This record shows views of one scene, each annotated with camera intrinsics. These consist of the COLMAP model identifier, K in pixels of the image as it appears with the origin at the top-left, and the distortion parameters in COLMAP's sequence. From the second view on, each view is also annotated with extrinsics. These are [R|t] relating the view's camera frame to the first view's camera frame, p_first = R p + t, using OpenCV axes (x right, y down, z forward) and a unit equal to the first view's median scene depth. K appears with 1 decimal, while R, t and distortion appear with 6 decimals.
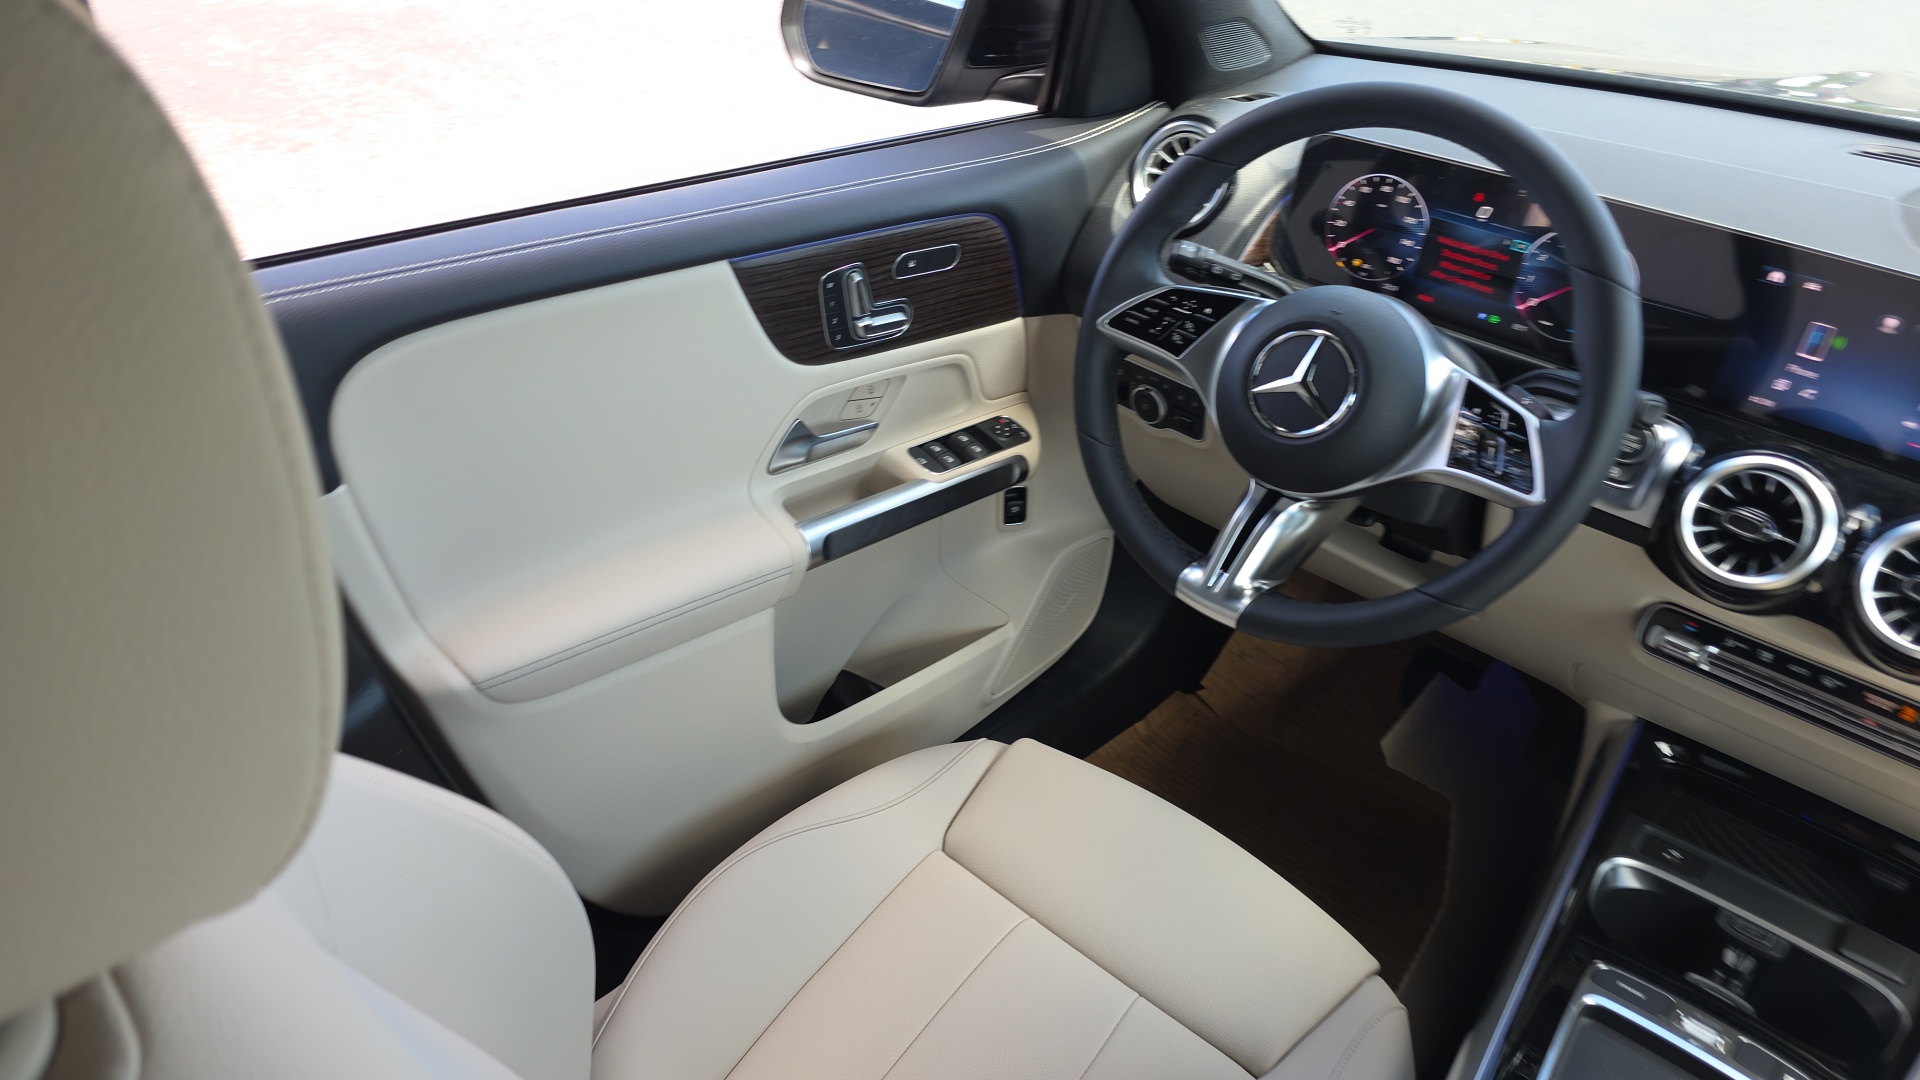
lens RADIAL K [[1290.3, 0, 932.3], [0, 1290.3, 539.4], [0, 0, 1]] dist [0.044841, -0.050382]
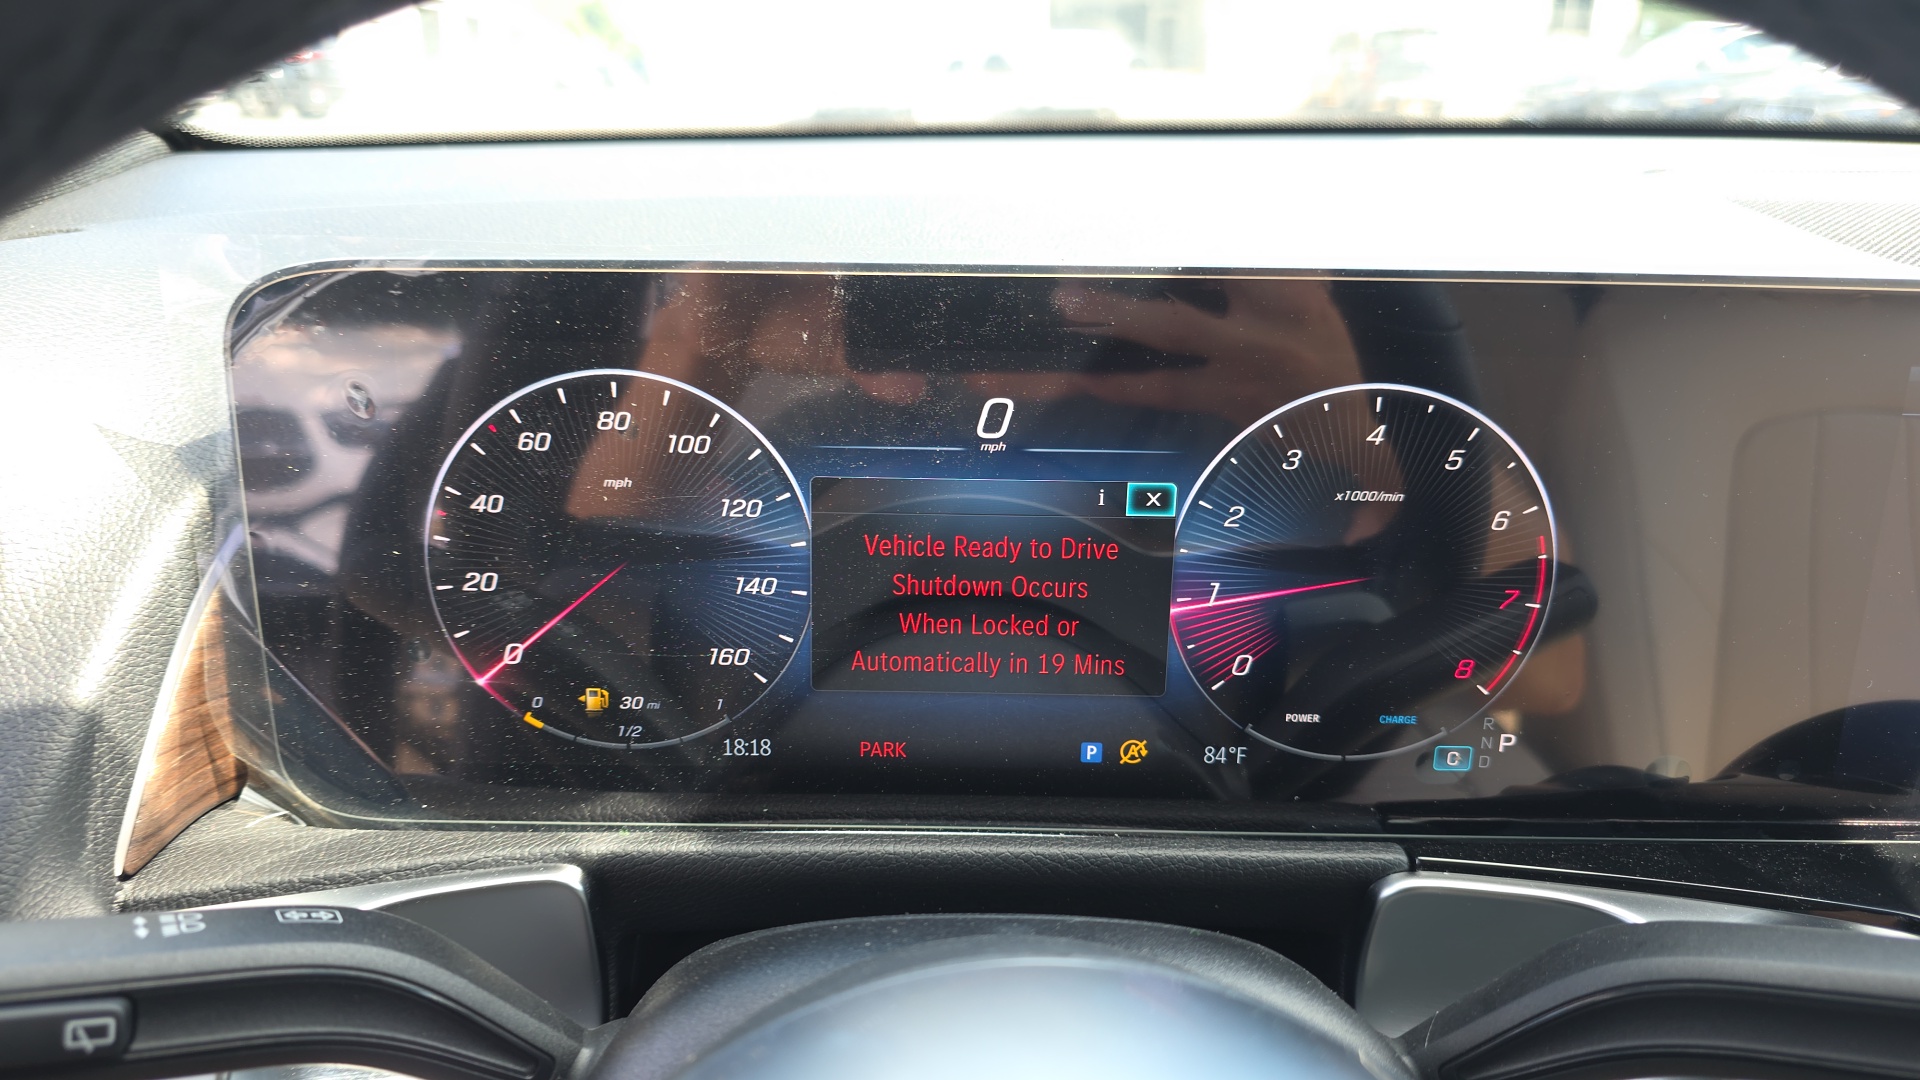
lens RADIAL K [[1290.3, 0, 924.2], [0, 1290.3, 566.0], [0, 0, 1]] dist [0.044841, -0.050382]
pose [[0.720589, -0.273866, 0.636985, 0.230952], [0.388631, 0.920345, -0.043944, -0.216918], [-0.574211, 0.279217, 0.769623, 0.808337]]
